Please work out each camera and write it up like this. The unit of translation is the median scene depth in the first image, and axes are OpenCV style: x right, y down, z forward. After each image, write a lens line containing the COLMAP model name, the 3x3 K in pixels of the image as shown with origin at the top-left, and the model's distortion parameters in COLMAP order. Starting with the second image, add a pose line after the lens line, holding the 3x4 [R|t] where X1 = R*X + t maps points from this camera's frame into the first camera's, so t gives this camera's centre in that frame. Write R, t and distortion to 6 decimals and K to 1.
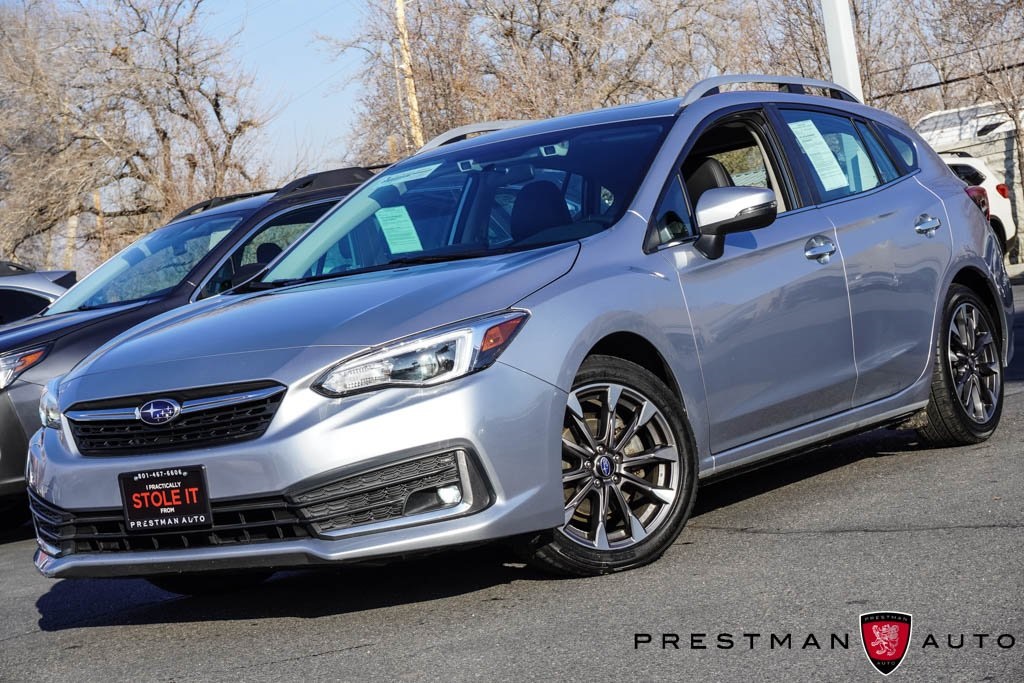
lens RADIAL K [[2179.9, 0, 512.0], [0, 2179.9, 341.5], [0, 0, 1]] dist [0.003278, -0.113378]
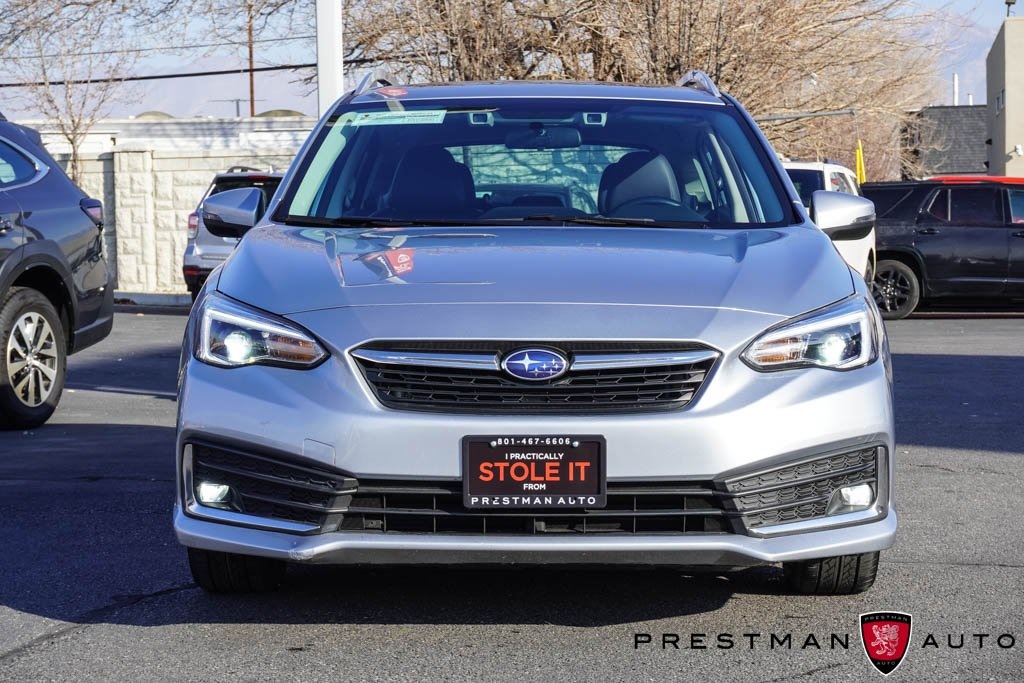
lens RADIAL K [[2179.9, 0, 512.0], [0, 2179.9, 341.5], [0, 0, 1]] dist [0.003278, -0.113378]
pose [[0.832090, 0.116960, 0.542168, -0.611590], [-0.107823, 0.992975, -0.048730, 0.064446], [-0.544059, -0.017911, 0.838856, 0.328278]]
